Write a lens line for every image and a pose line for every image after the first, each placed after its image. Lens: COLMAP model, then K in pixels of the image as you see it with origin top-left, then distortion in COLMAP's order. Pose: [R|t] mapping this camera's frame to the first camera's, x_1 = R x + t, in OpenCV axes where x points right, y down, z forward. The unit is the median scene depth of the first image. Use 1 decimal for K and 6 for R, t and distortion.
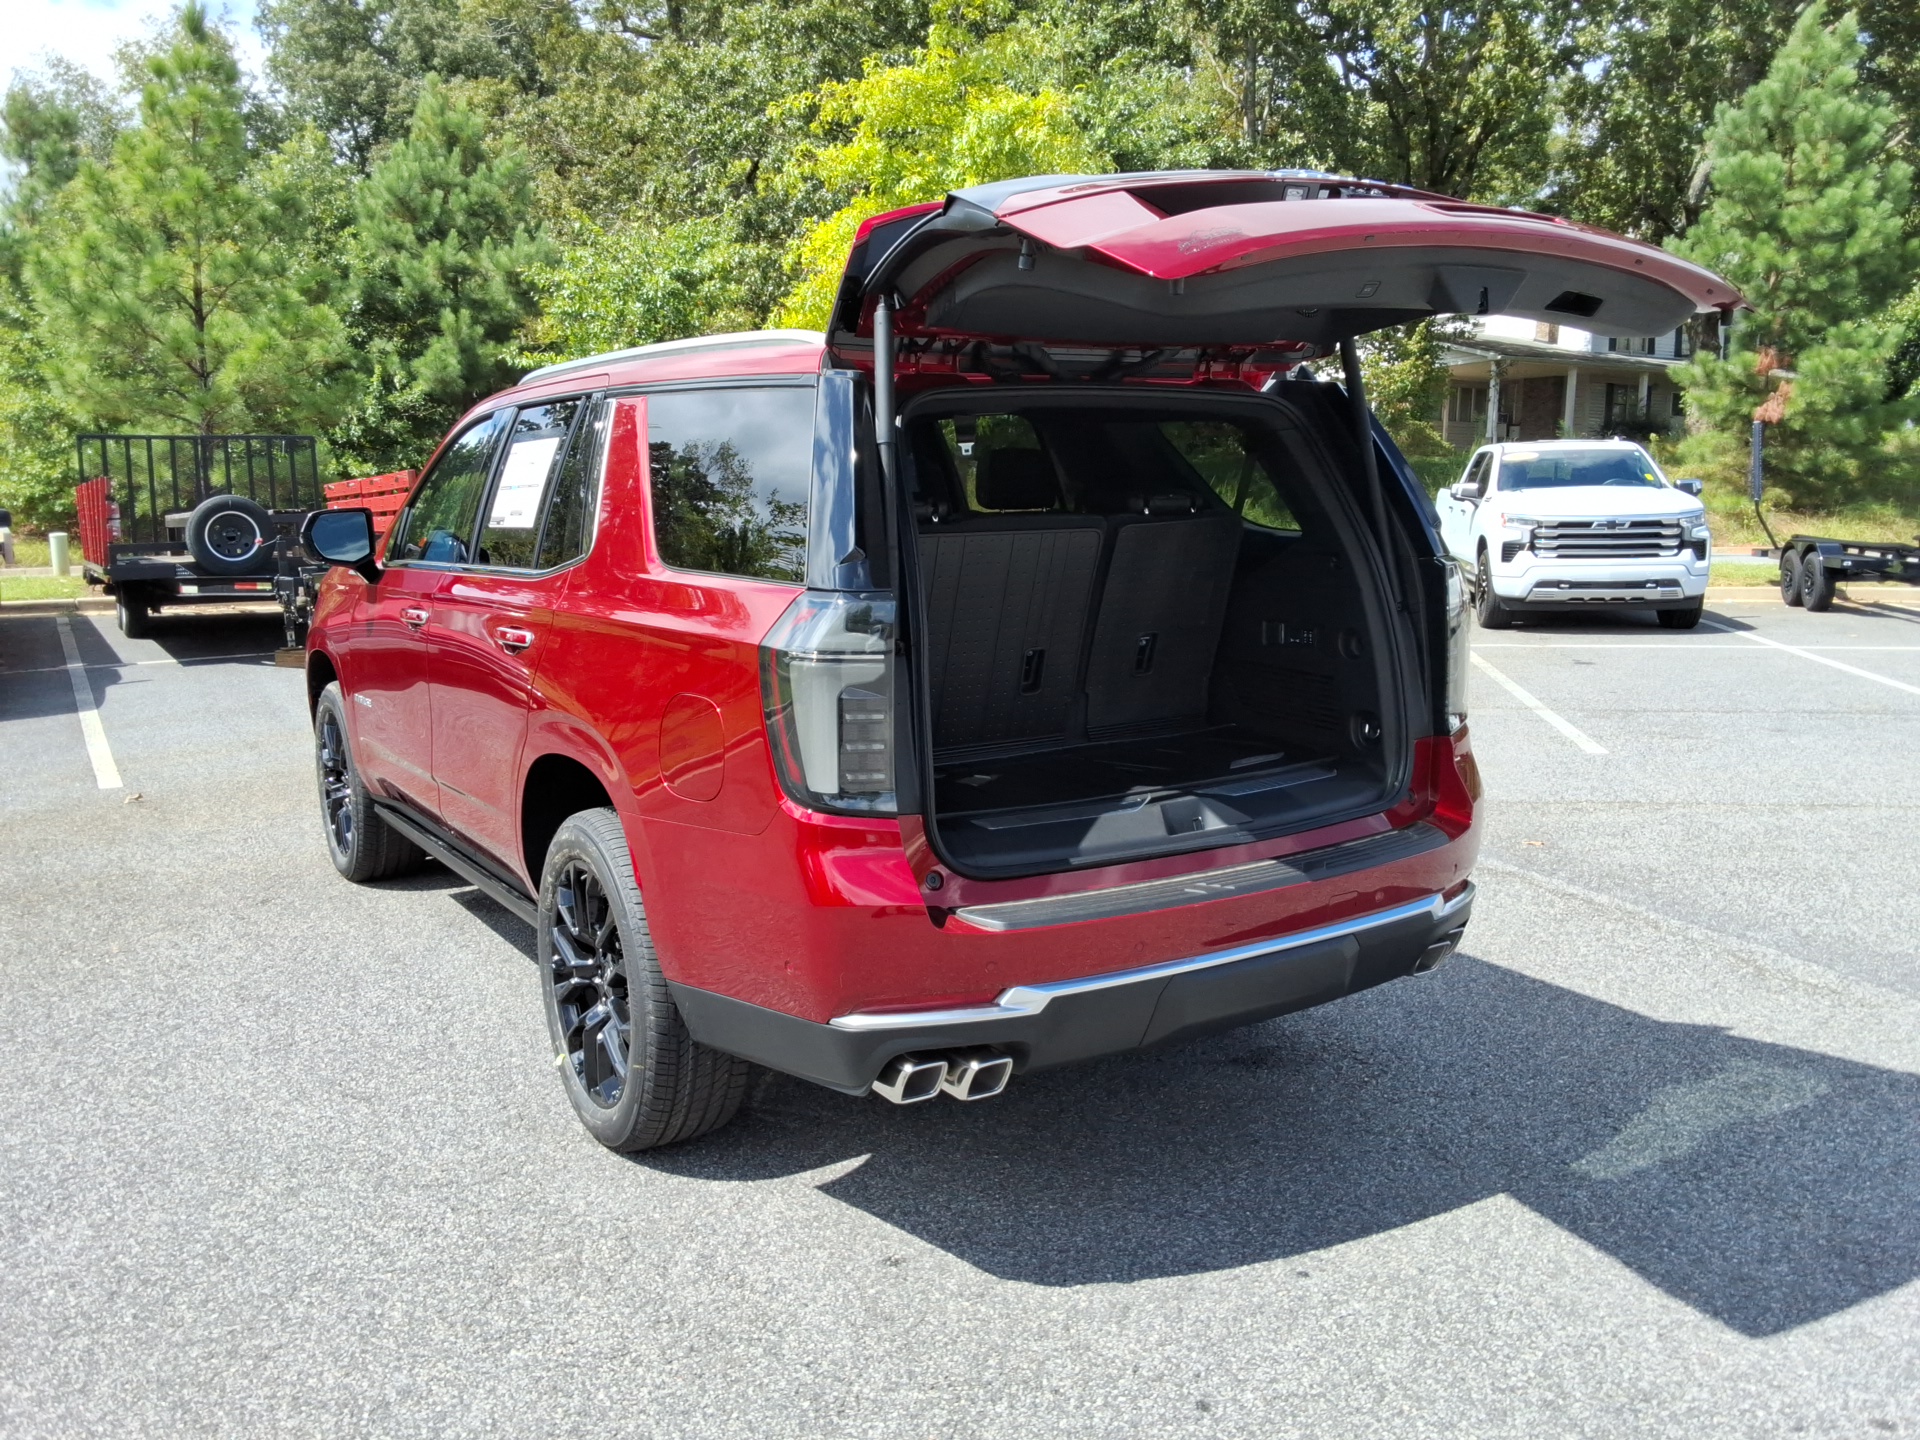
lens RADIAL K [[1554.1, 0, 976.8], [0, 1554.1, 698.3], [0, 0, 1]] dist [0.121473, -0.191668]
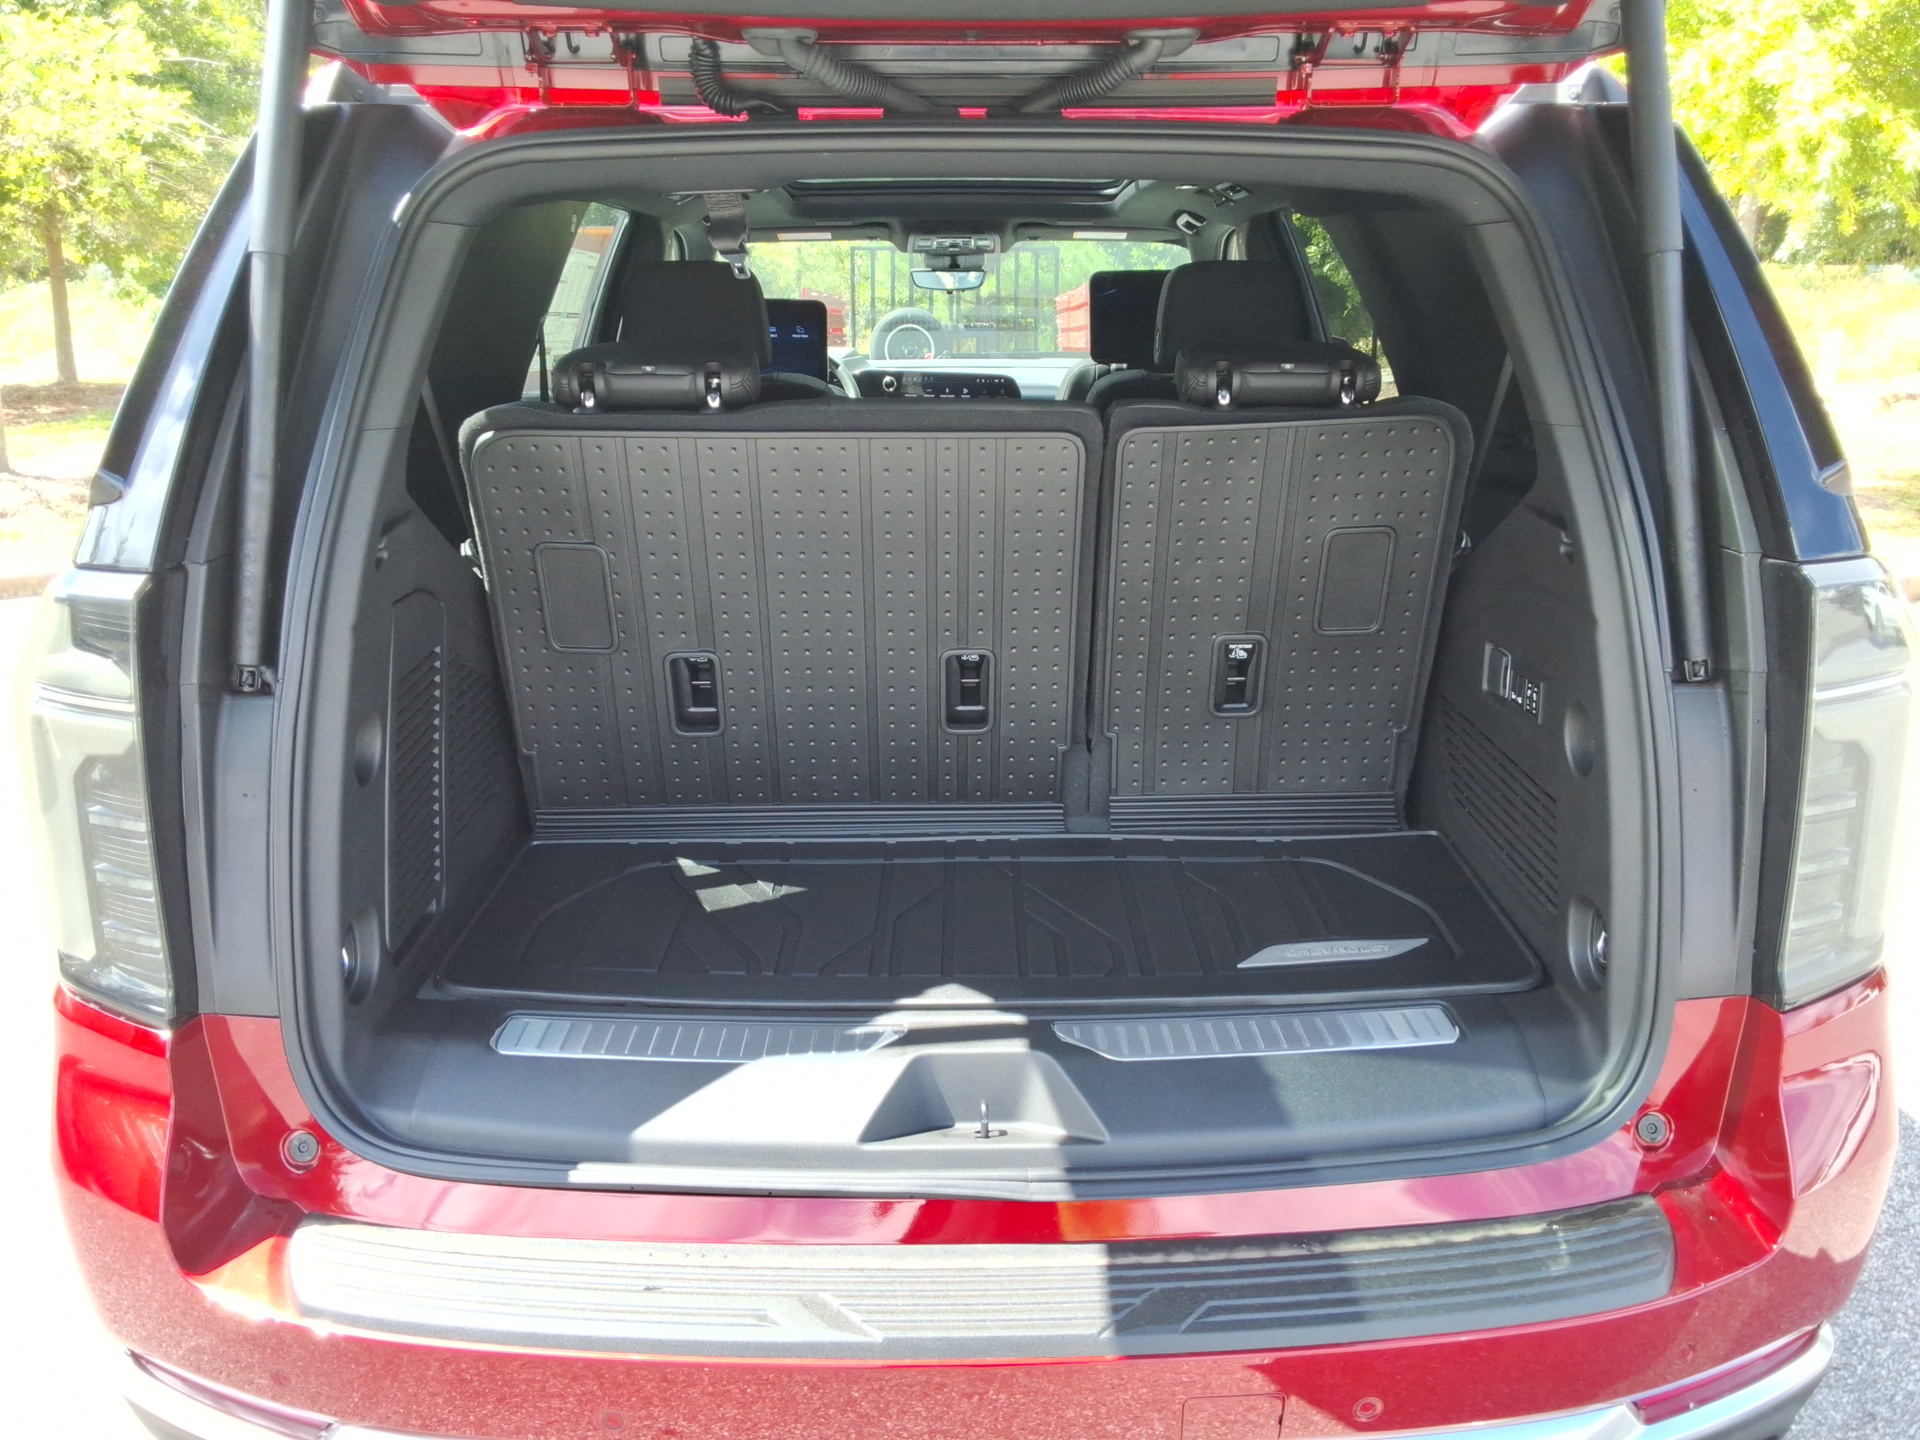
lens RADIAL K [[1629.7, 0, 960.0], [0, 1629.7, 720.0], [0, 0, 1]] dist [-0.004828, -0.001653]
pose [[0.848635, 0.150736, -0.507047, 0.097762], [-0.088053, 0.985421, 0.145576, -0.027416], [0.521598, -0.078894, 0.849536, 0.160023]]
